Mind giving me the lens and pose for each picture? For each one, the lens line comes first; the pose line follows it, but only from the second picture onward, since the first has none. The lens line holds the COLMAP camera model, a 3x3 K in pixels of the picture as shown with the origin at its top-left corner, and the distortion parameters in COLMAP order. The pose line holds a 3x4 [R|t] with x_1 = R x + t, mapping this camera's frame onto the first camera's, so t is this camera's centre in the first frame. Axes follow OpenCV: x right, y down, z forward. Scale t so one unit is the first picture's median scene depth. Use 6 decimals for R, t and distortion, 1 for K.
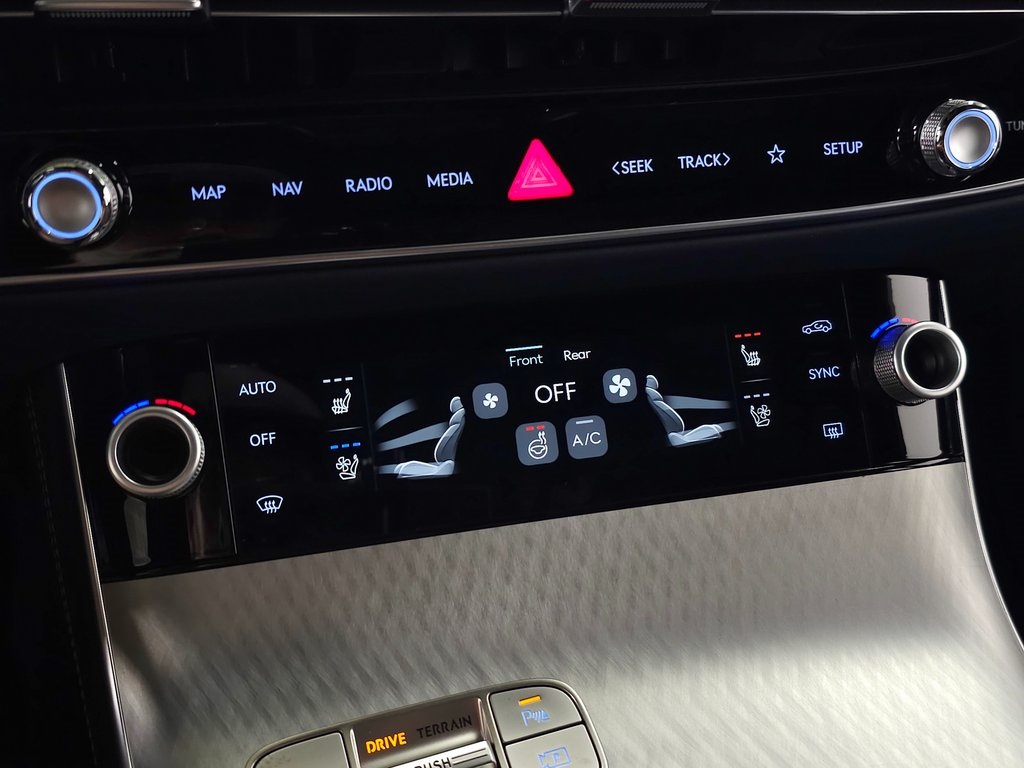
lens RADIAL K [[1190.4, 0, 521.4], [0, 1190.4, 377.9], [0, 0, 1]] dist [0.072581, 0.000000]
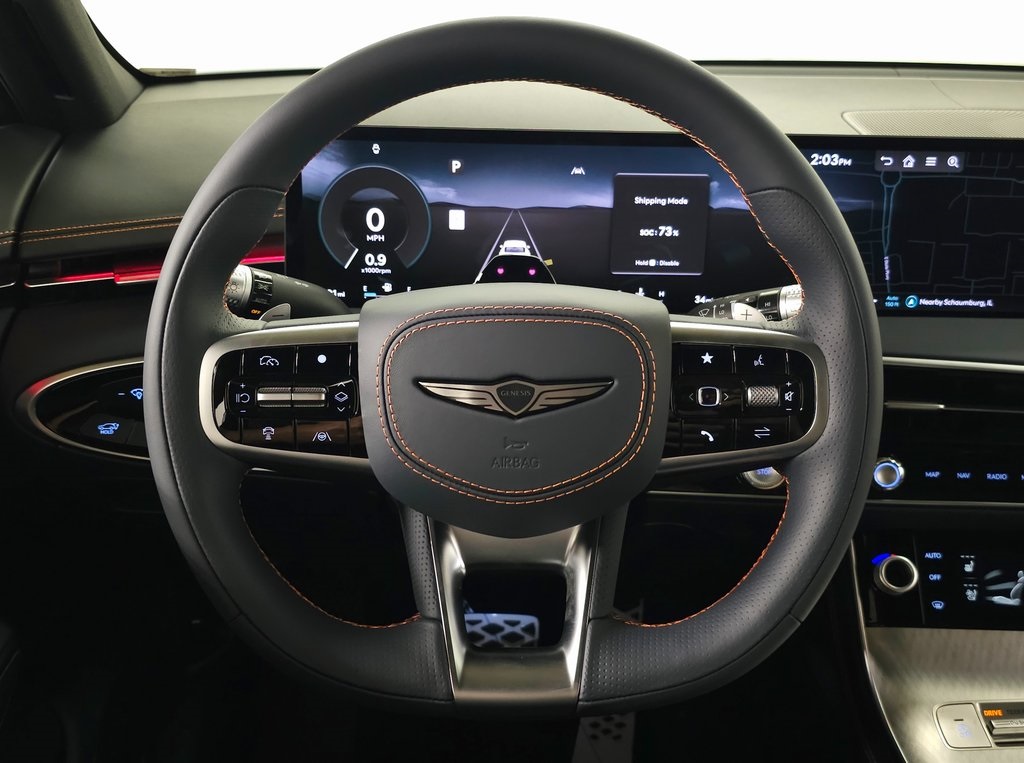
lens RADIAL K [[1064.6, 0, 507.5], [0, 1064.6, 371.9], [0, 0, 1]] dist [0.026093, 0.000000]
pose [[0.946515, 0.066110, -0.315816, -0.364257], [-0.134239, 0.970738, -0.199118, 0.186764], [0.293410, 0.230863, 0.927692, -1.278618]]
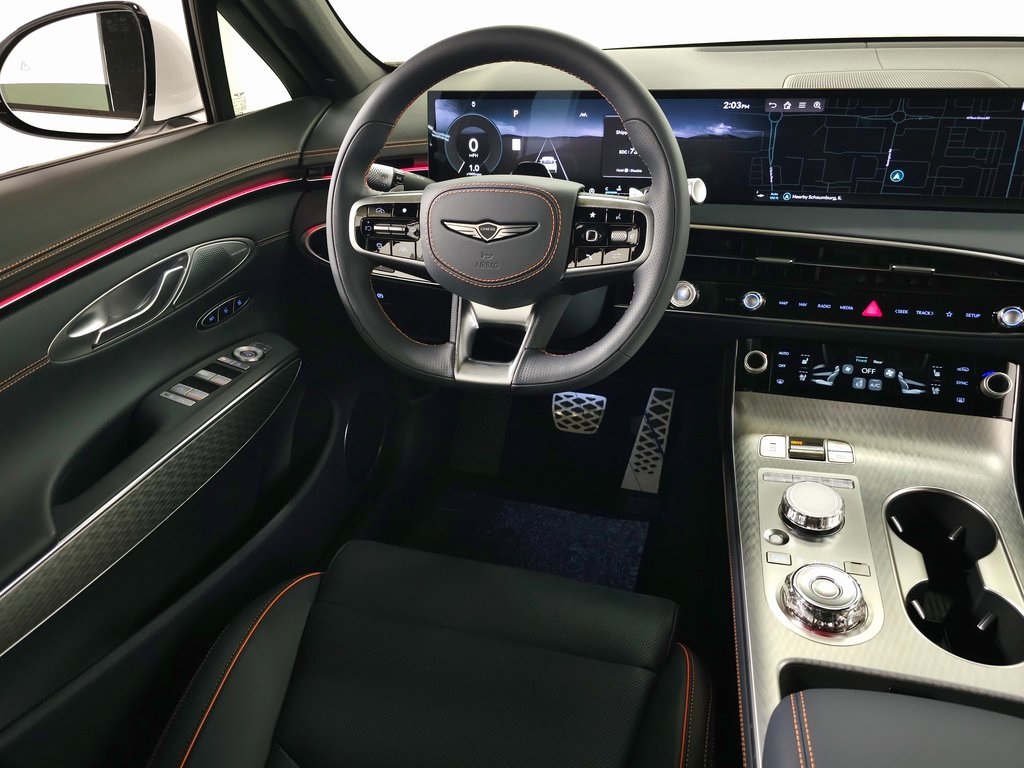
lens RADIAL K [[721.6, 0, 502.4], [0, 721.6, 386.5], [0, 0, 1]] dist [0.035014, -0.026071]
pose [[0.805846, 0.194943, -0.559115, 0.385156], [-0.234772, 0.972050, 0.000544, 0.325748], [0.543594, 0.130826, 0.829090, -1.458660]]
